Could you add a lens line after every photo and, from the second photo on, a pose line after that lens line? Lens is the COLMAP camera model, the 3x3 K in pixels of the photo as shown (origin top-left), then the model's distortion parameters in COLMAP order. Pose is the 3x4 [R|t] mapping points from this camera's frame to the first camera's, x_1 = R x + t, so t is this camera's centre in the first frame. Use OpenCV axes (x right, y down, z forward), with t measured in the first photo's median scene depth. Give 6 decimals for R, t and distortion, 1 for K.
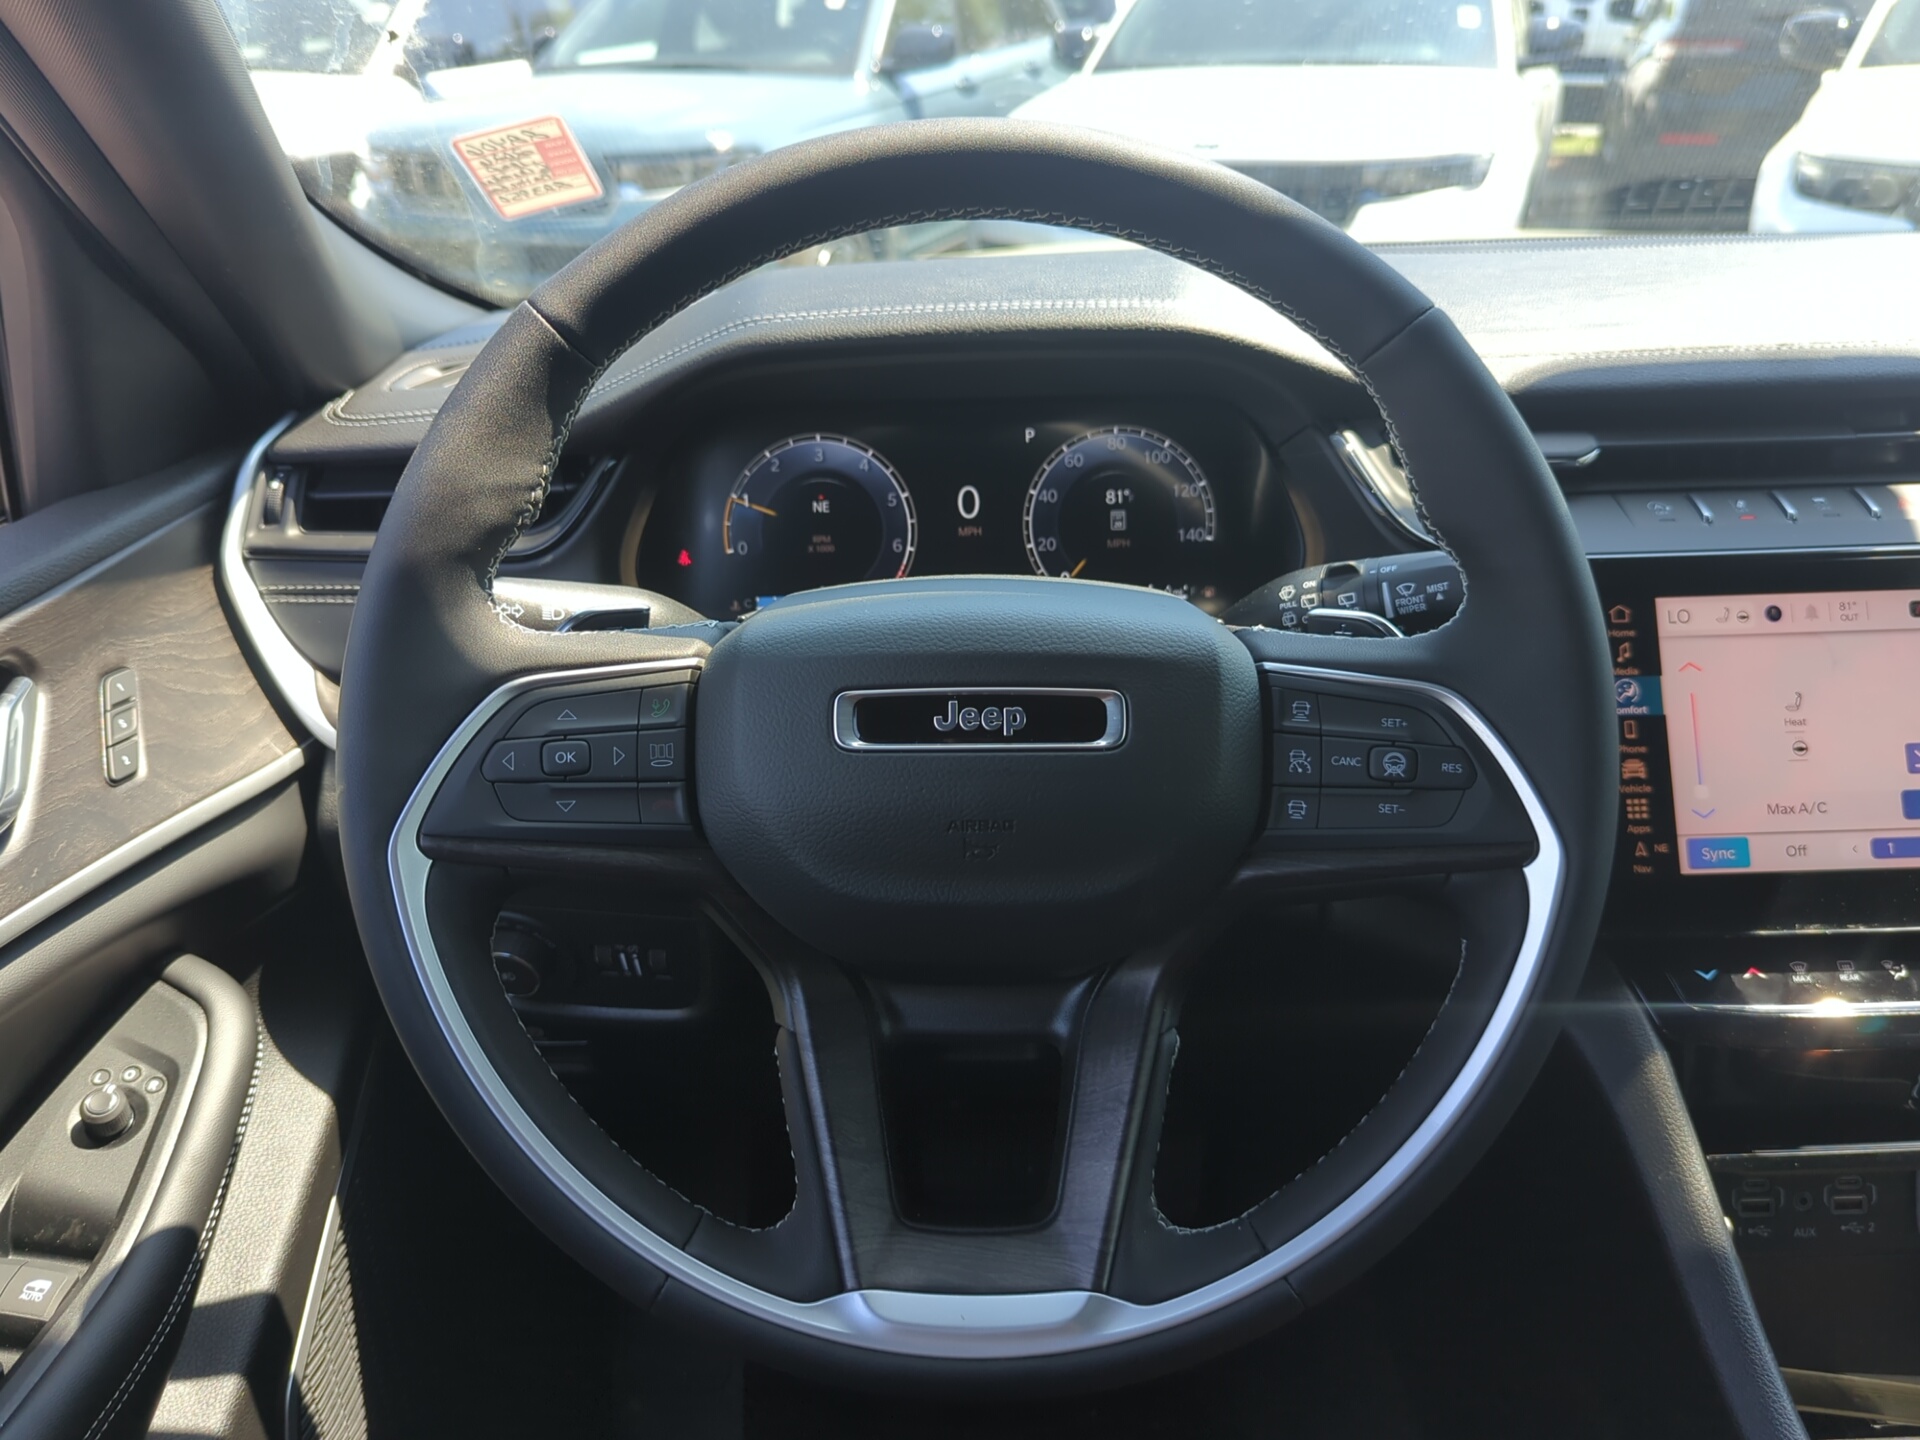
lens RADIAL K [[1576.6, 0, 984.0], [0, 1576.6, 702.2], [0, 0, 1]] dist [0.054490, -0.078964]
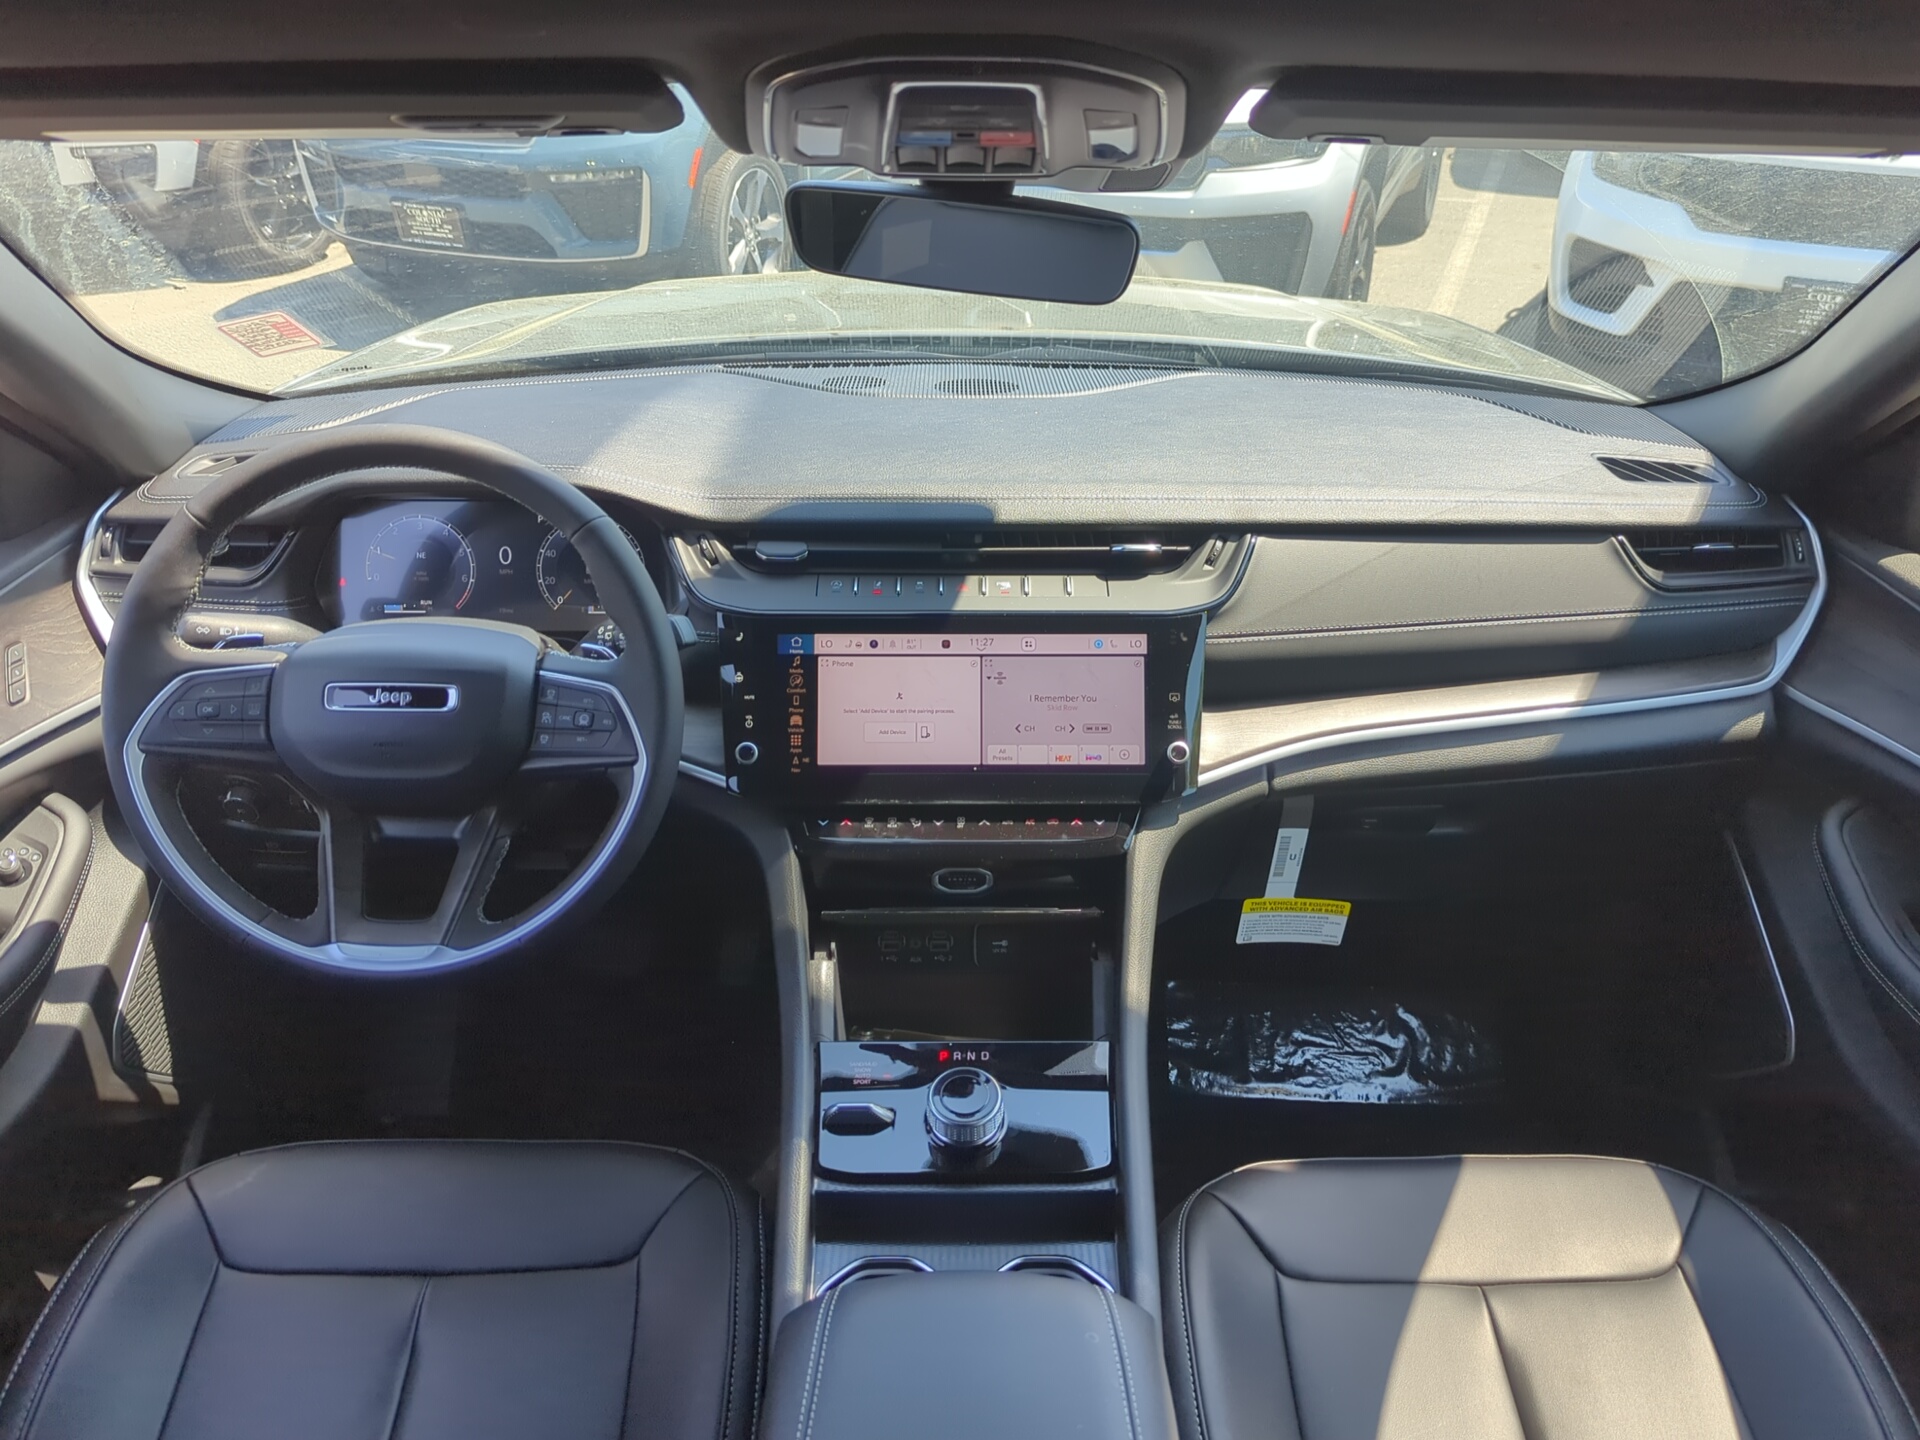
lens RADIAL K [[1561.8, 0, 986.7], [0, 1561.8, 703.0], [0, 0, 1]] dist [0.066287, -0.057086]
pose [[0.999428, 0.030904, 0.013758, 0.547715], [-0.031863, 0.996598, 0.076005, -0.120075], [-0.011362, -0.076400, 0.997012, -0.842927]]
